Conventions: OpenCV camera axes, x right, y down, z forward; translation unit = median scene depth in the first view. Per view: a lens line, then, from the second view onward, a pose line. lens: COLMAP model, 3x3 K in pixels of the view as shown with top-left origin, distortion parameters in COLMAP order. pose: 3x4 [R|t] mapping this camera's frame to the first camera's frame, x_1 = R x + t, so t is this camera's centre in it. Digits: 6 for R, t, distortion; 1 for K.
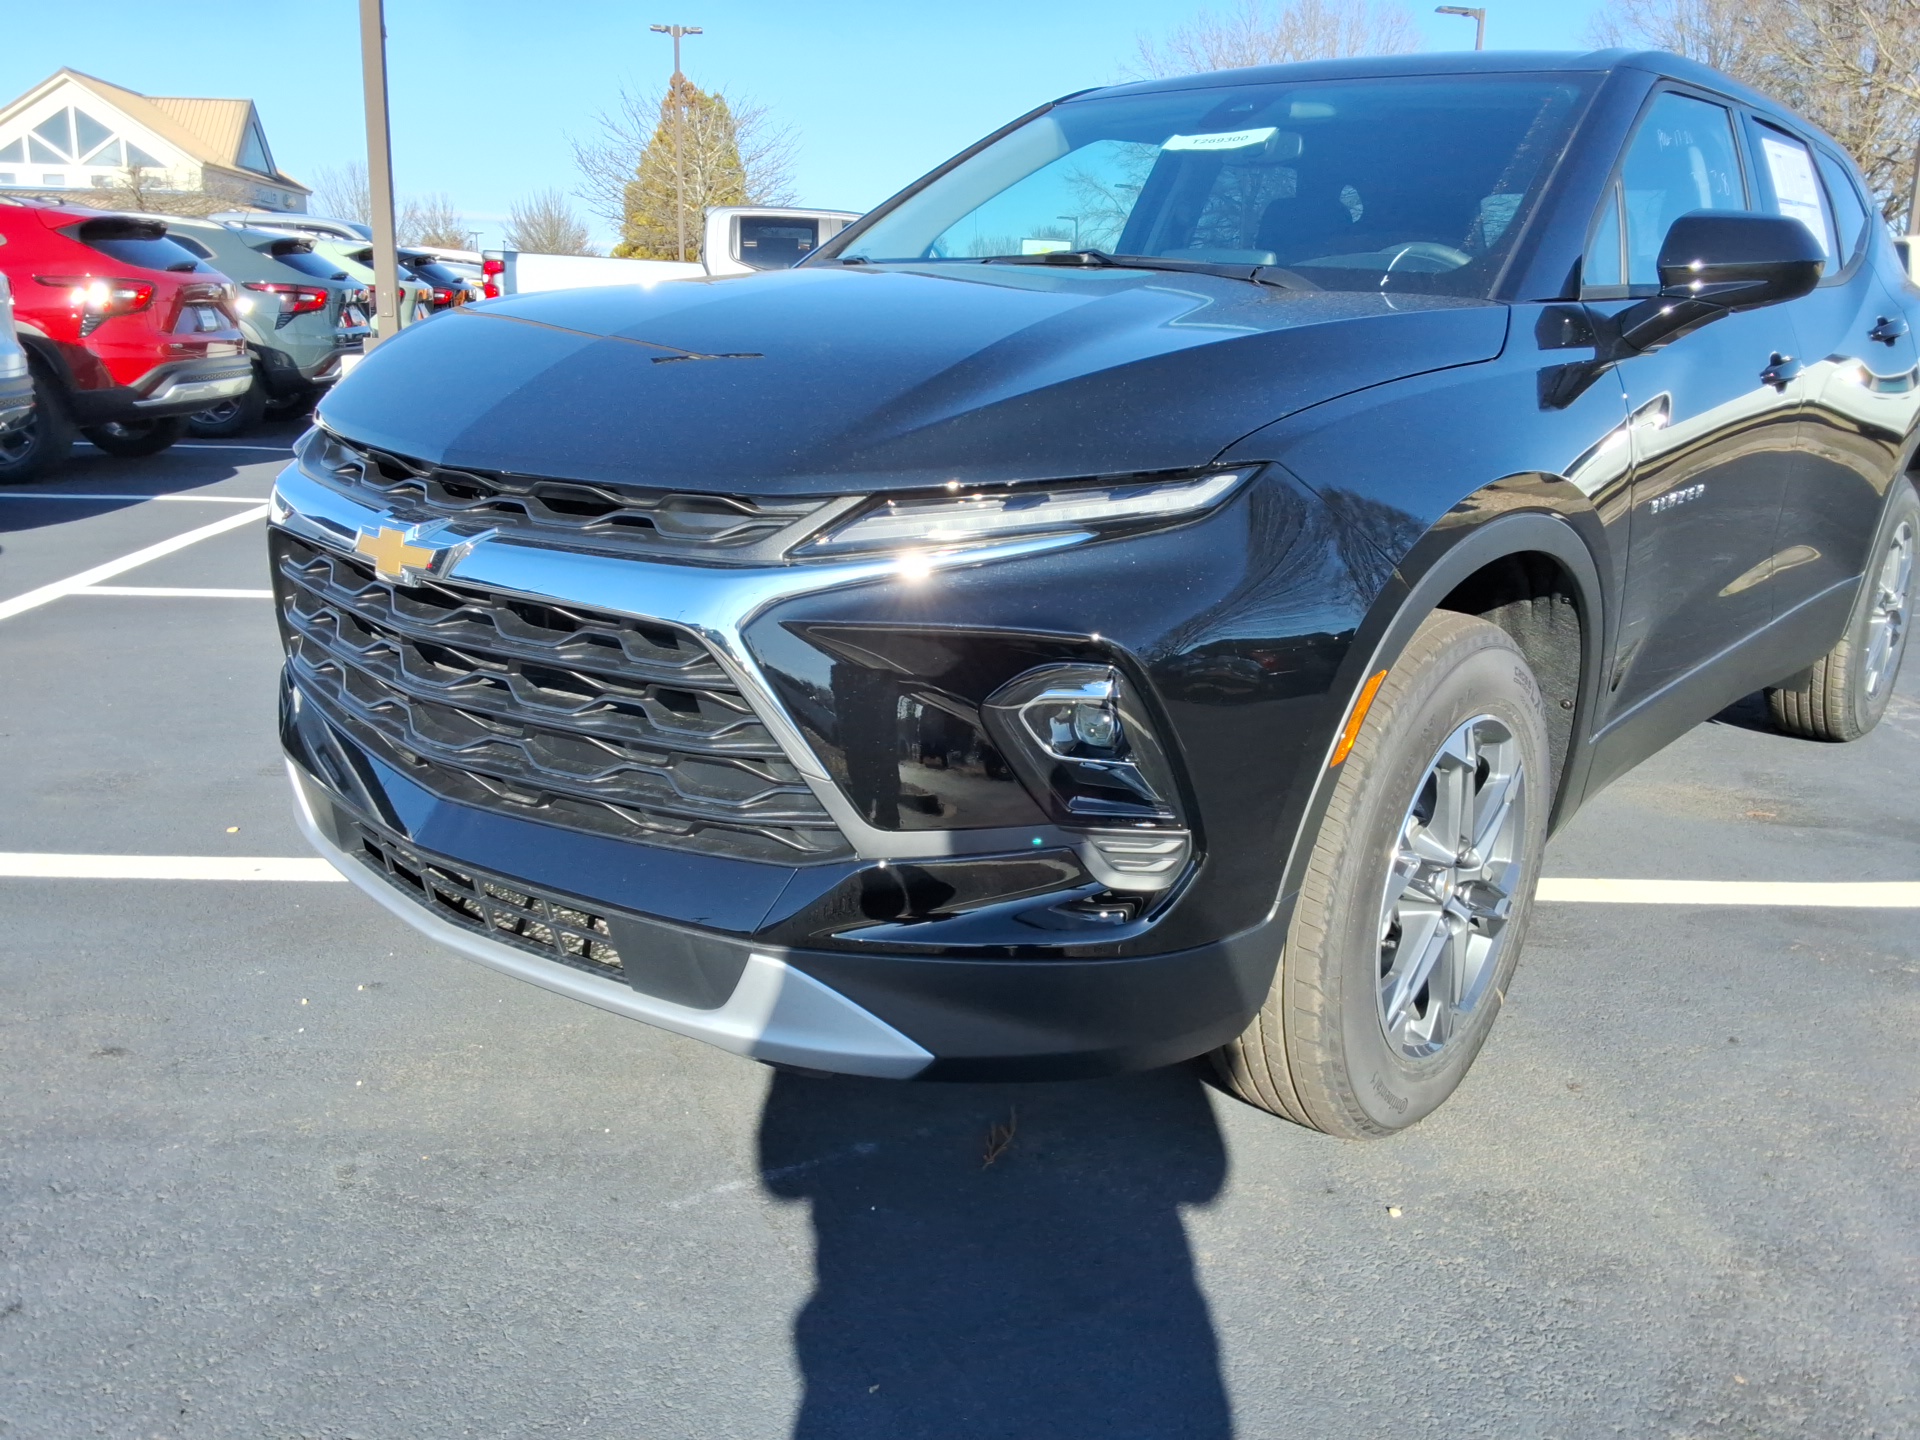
lens RADIAL K [[1555.1, 0, 962.9], [0, 1555.1, 725.3], [0, 0, 1]] dist [0.110540, -0.163574]
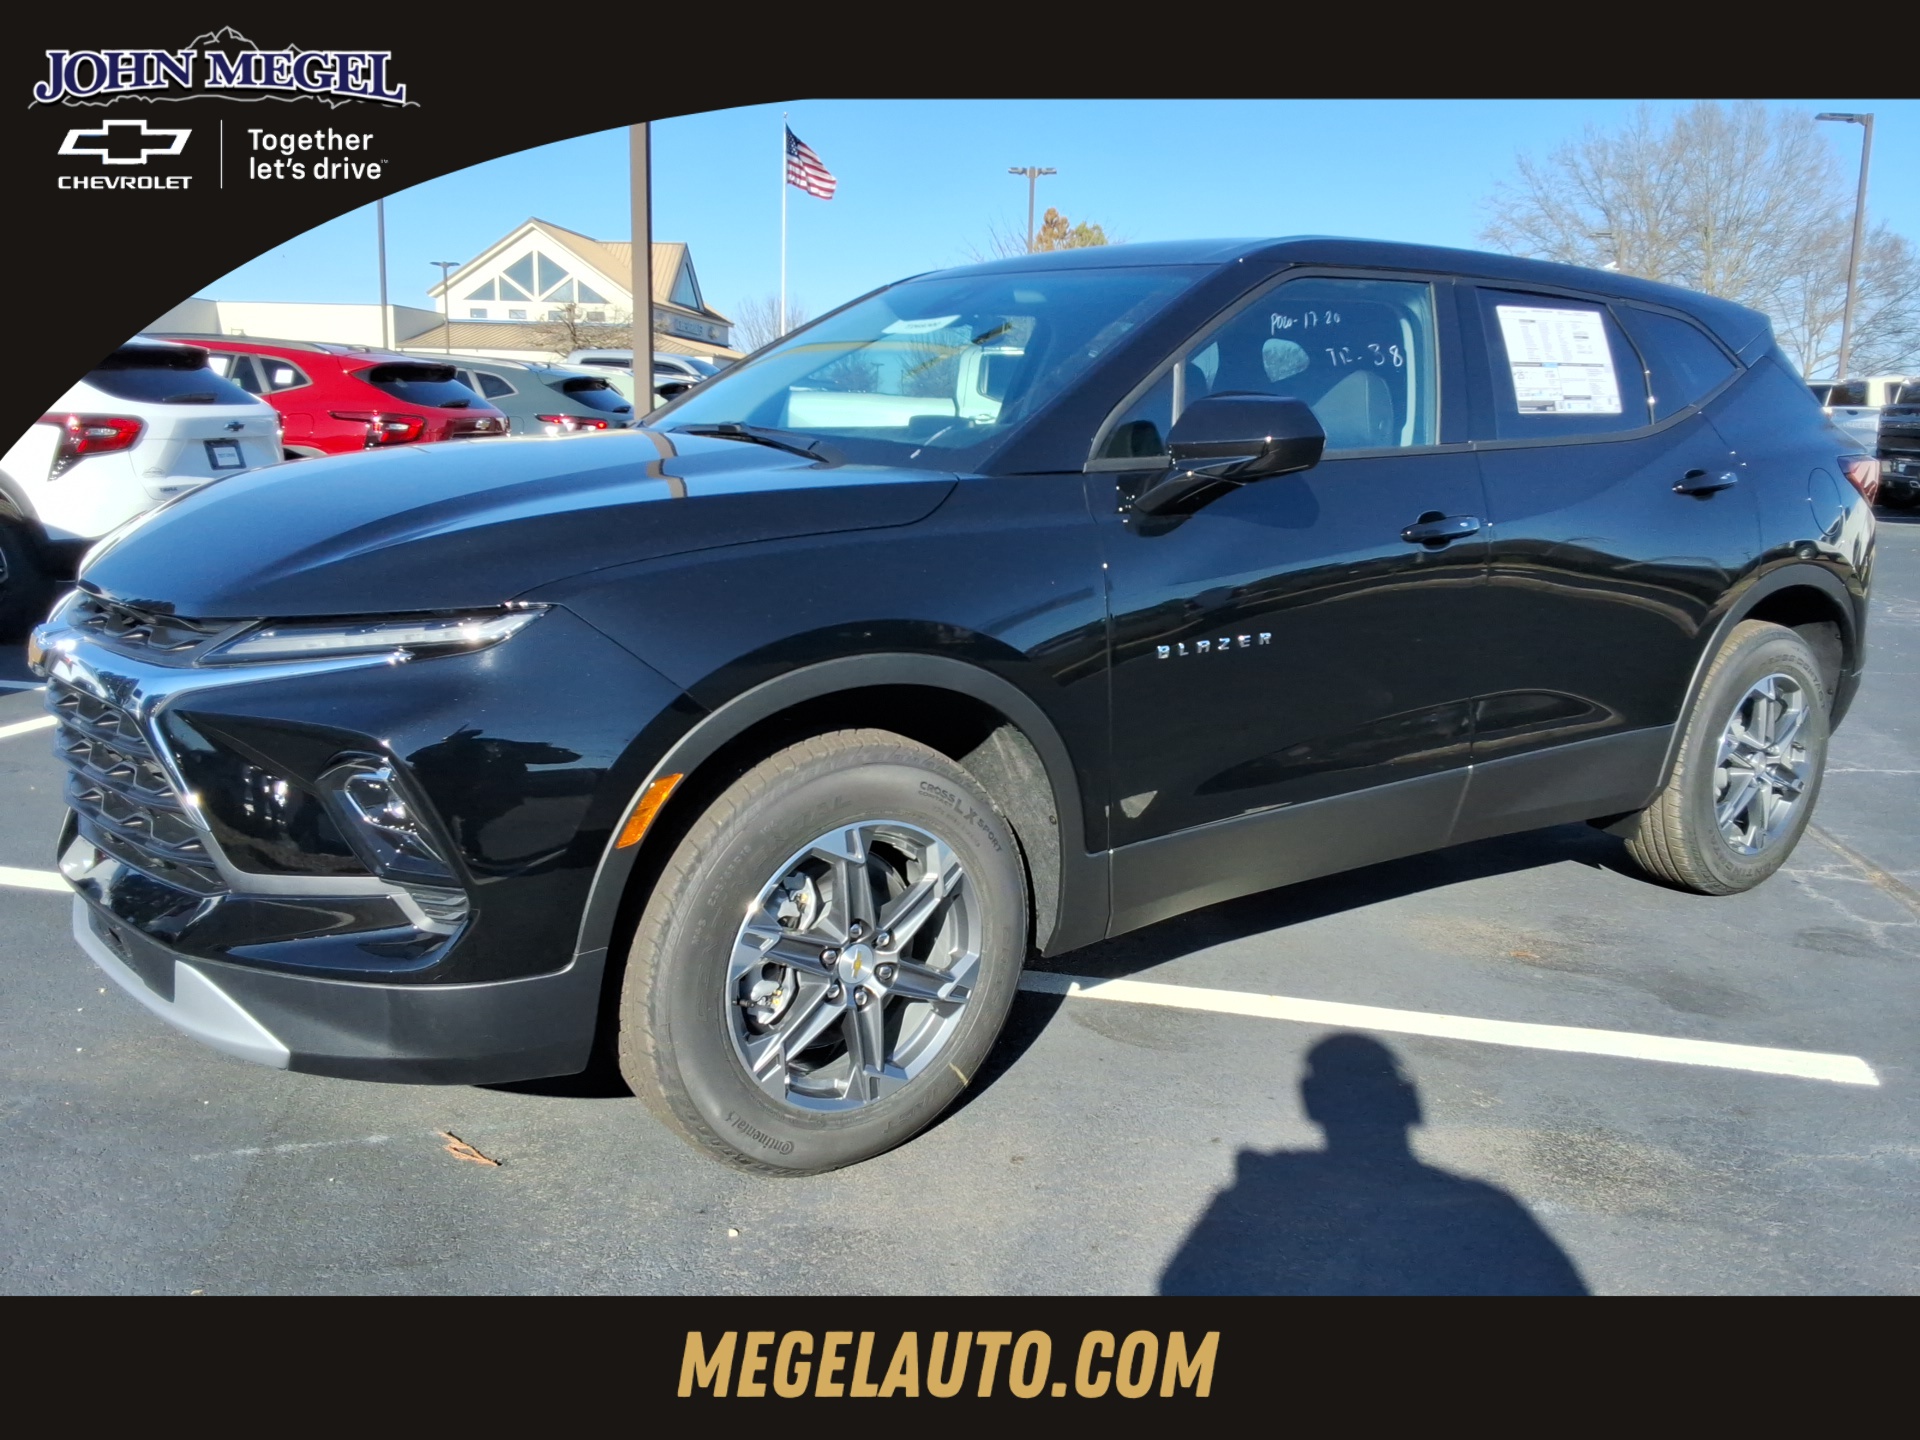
lens RADIAL K [[1555.1, 0, 963.9], [0, 1555.1, 724.2], [0, 0, 1]] dist [0.110540, -0.163574]
pose [[0.968714, 0.046575, -0.243771, 0.176483], [-0.063231, 0.996136, -0.060947, -0.002942], [0.239990, 0.074454, 0.967916, -0.033139]]
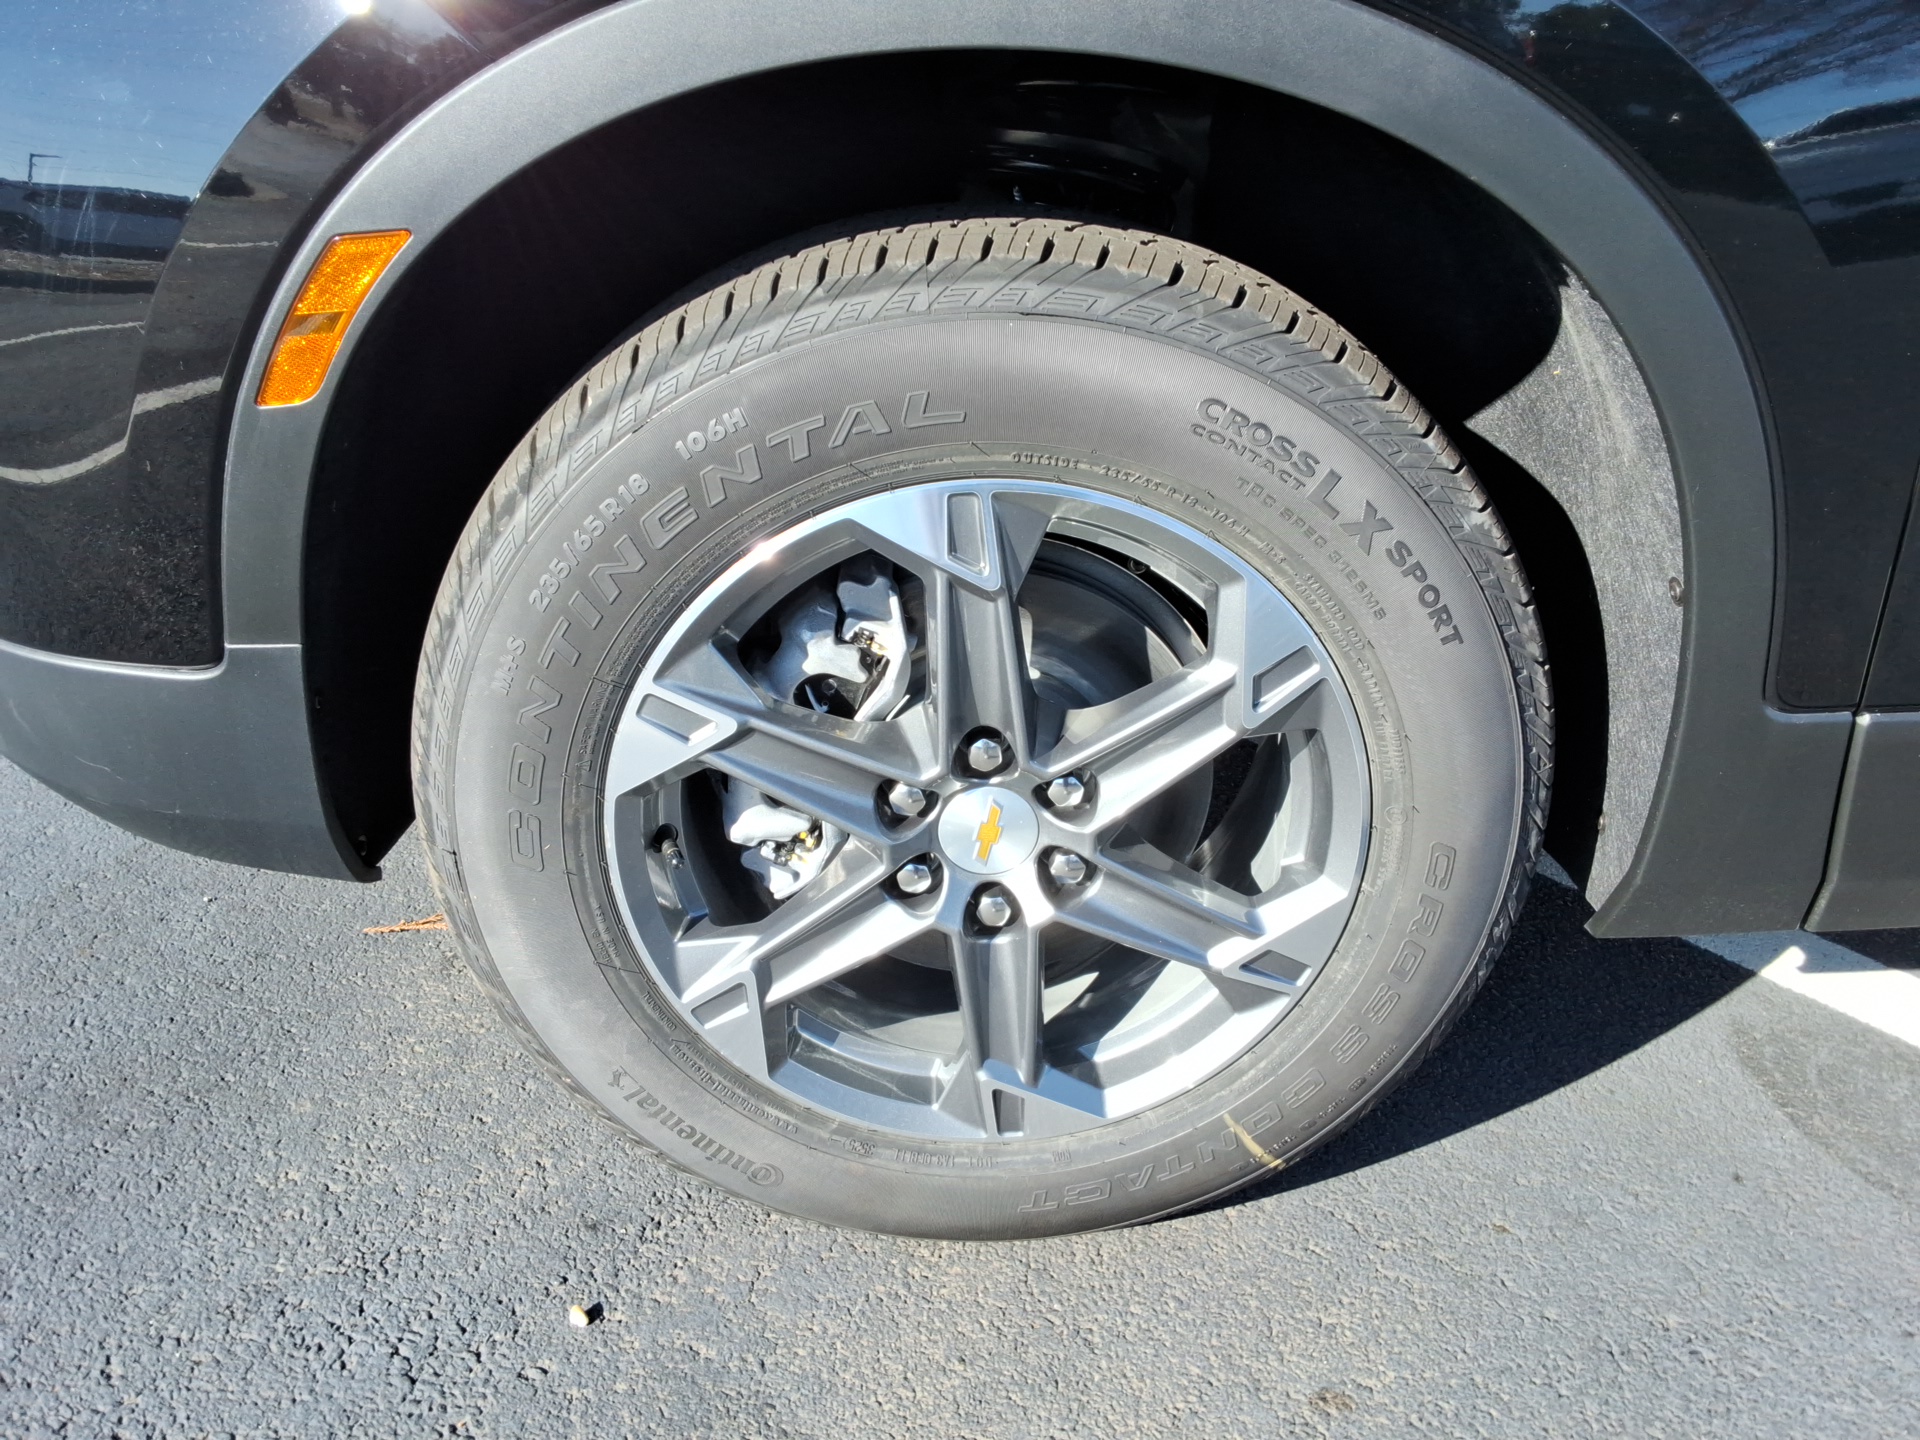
lens RADIAL K [[1555.1, 0, 961.8], [0, 1555.1, 718.1], [0, 0, 1]] dist [0.110540, -0.163574]
pose [[0.646967, 0.339584, -0.682727, 0.162580], [-0.231558, 0.940572, 0.248406, -0.011871], [0.726509, -0.002620, 0.687152, 0.179486]]
